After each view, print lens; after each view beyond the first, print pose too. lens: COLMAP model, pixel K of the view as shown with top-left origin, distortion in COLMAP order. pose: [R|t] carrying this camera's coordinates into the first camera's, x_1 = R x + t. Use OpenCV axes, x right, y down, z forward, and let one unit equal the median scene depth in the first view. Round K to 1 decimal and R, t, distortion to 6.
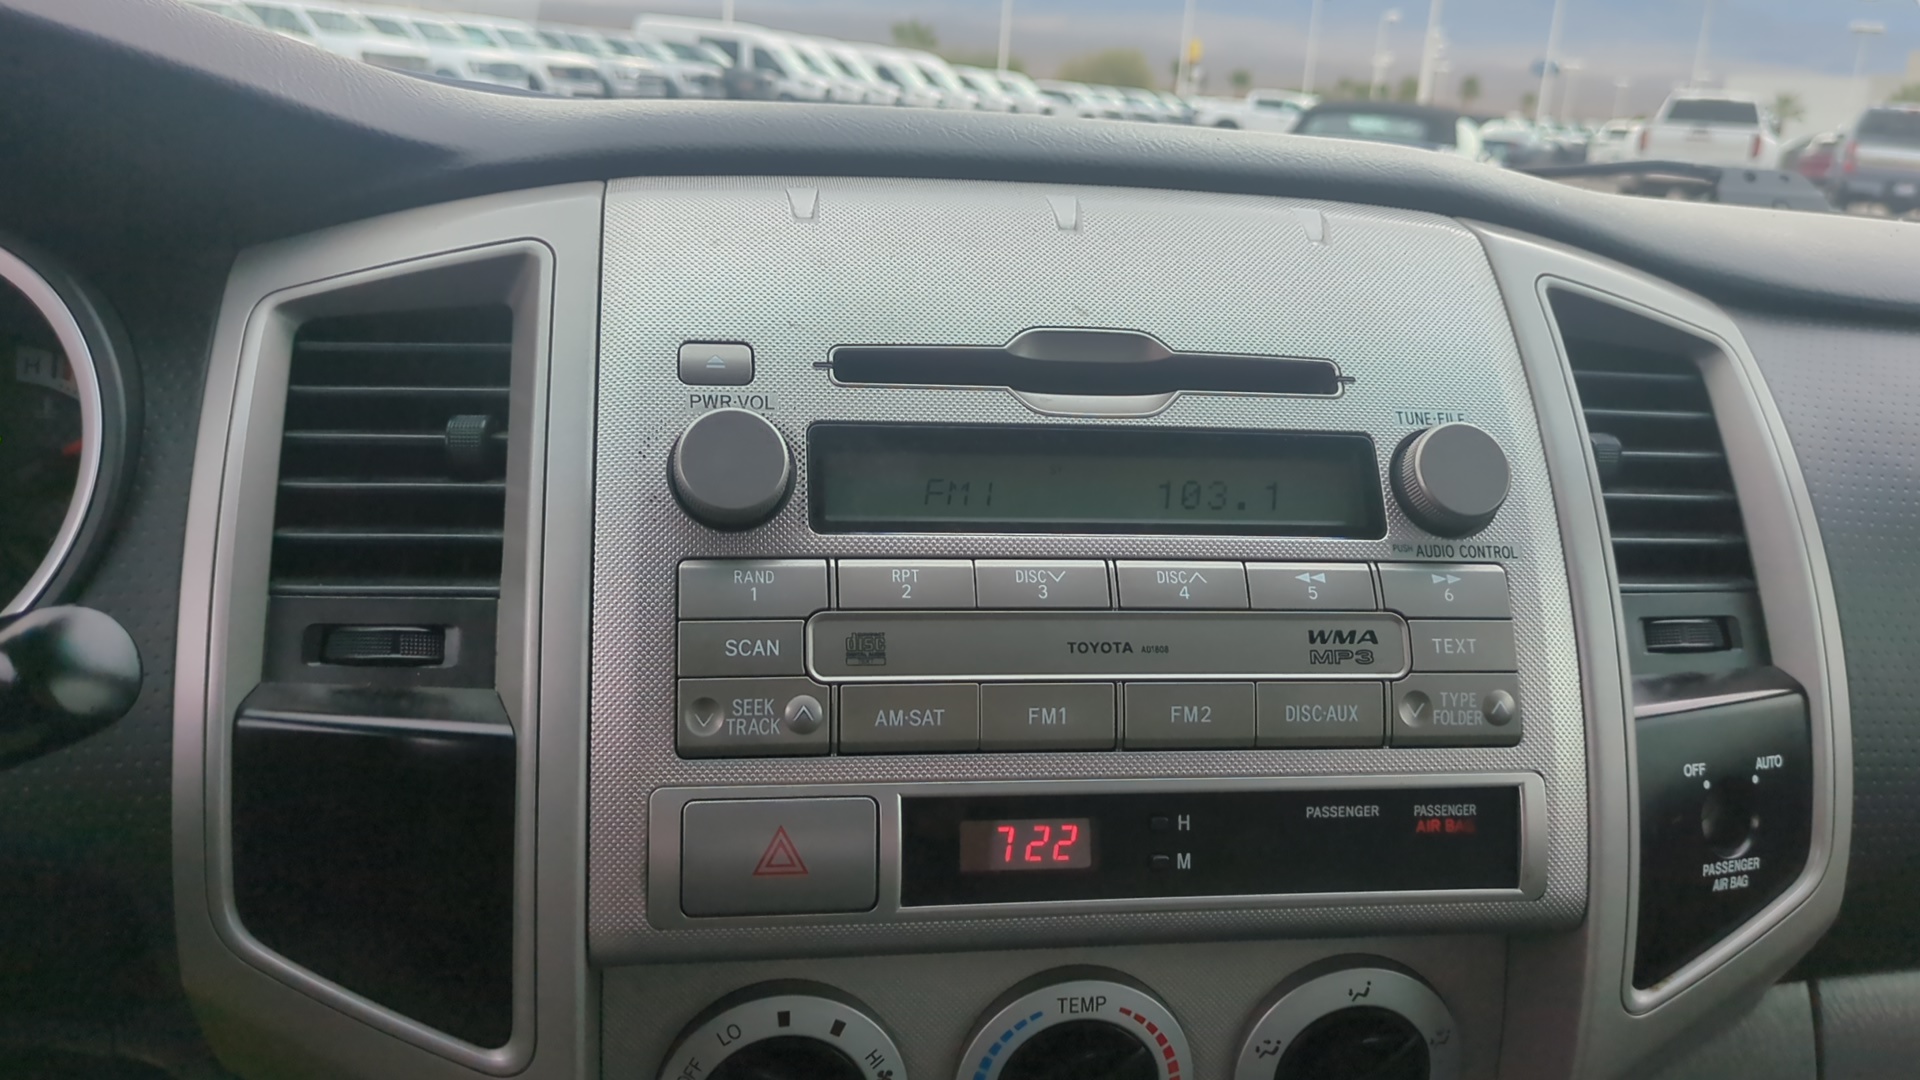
lens RADIAL K [[1654.4, 0, 977.1], [0, 1654.4, 548.9], [0, 0, 1]] dist [0.064478, -0.081747]
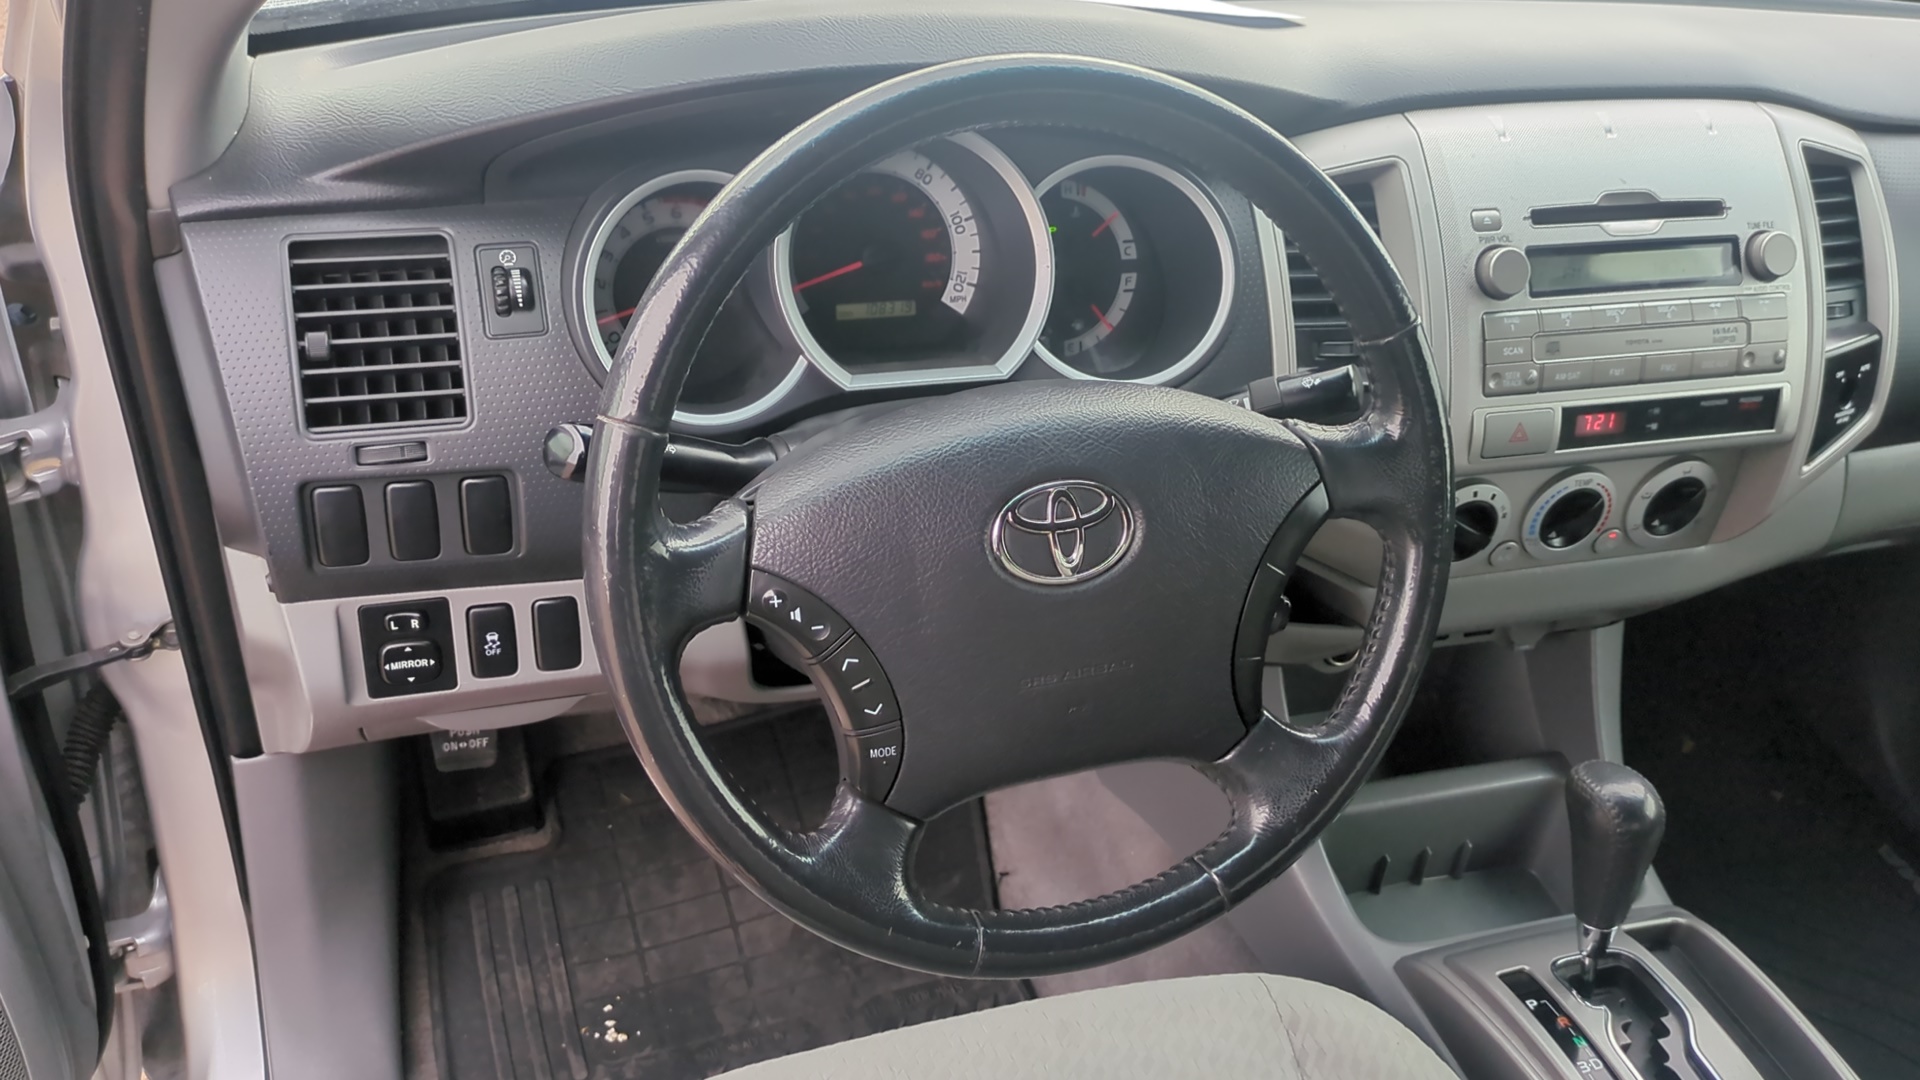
lens RADIAL K [[1654.4, 0, 979.3], [0, 1654.4, 540.0], [0, 0, 1]] dist [0.064478, -0.081747]
pose [[0.989442, -0.043831, 0.138142, -1.131997], [-0.005020, 0.942234, 0.334918, -0.441850], [-0.144842, -0.332075, 0.932066, -1.118612]]
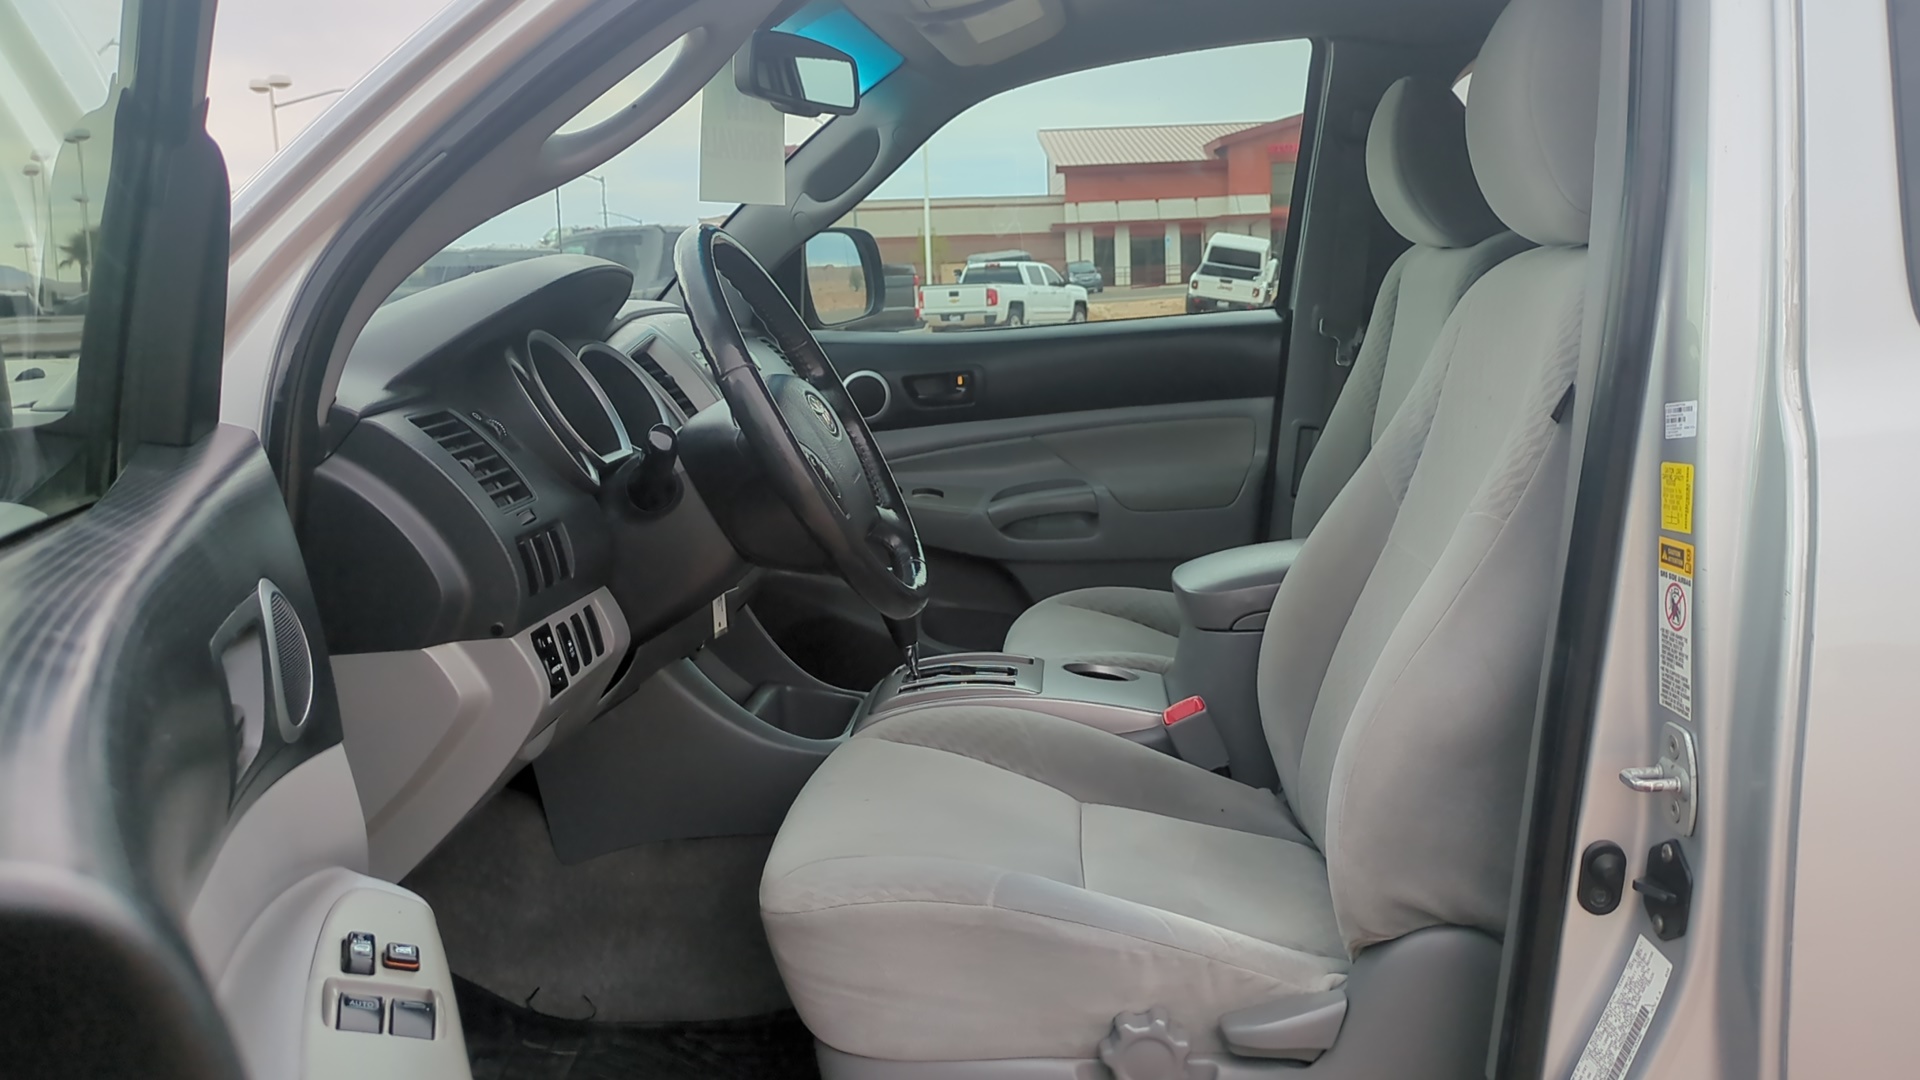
lens RADIAL K [[1654.4, 0, 964.3], [0, 1654.4, 551.9], [0, 0, 1]] dist [0.064478, -0.081747]
pose [[0.246597, -0.225100, 0.942613, -4.165523], [0.310703, 0.939671, 0.143115, -0.025505], [-0.917962, 0.257581, 0.301659, -0.845339]]
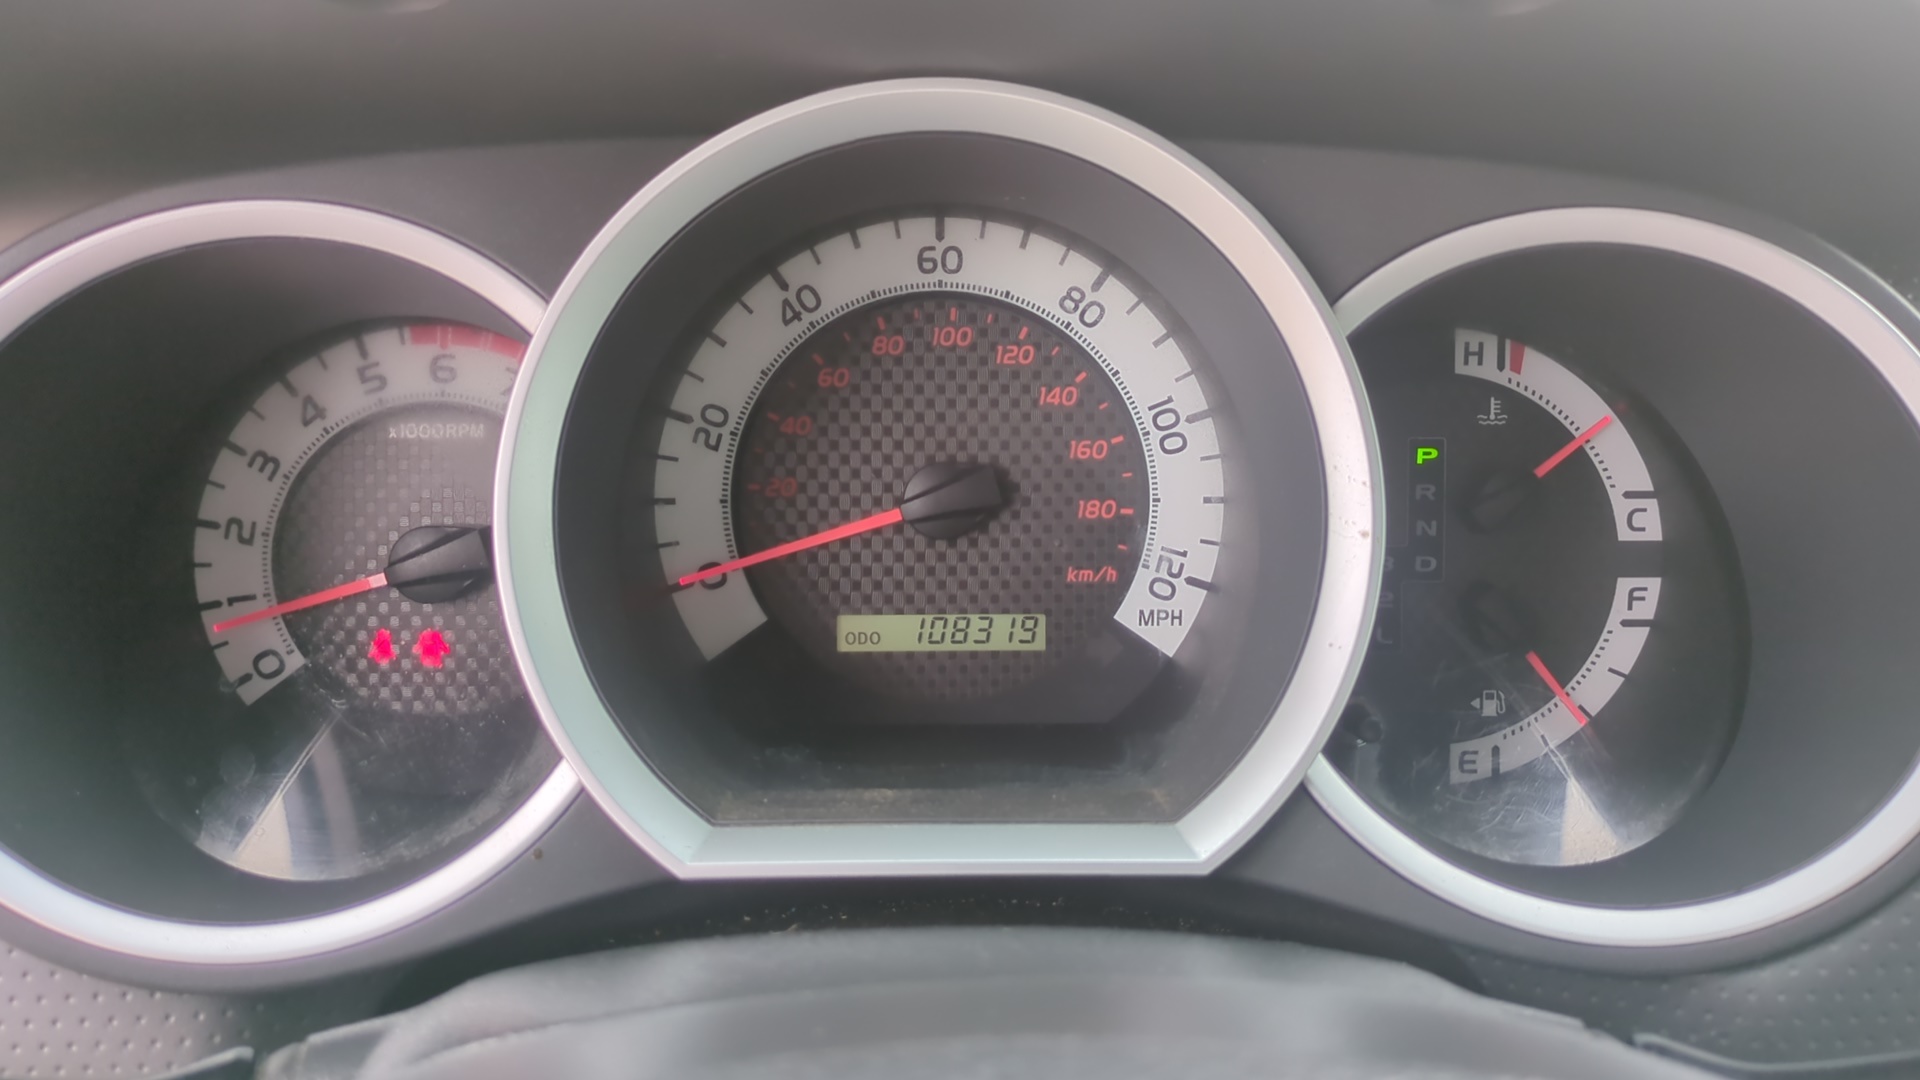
lens RADIAL K [[1654.4, 0, 972.3], [0, 1654.4, 538.4], [0, 0, 1]] dist [0.064478, -0.081747]
pose [[0.987851, 0.027129, -0.153014, -0.794448], [-0.002853, 0.987644, 0.156690, -0.169443], [0.155375, -0.154350, 0.975723, 0.254843]]
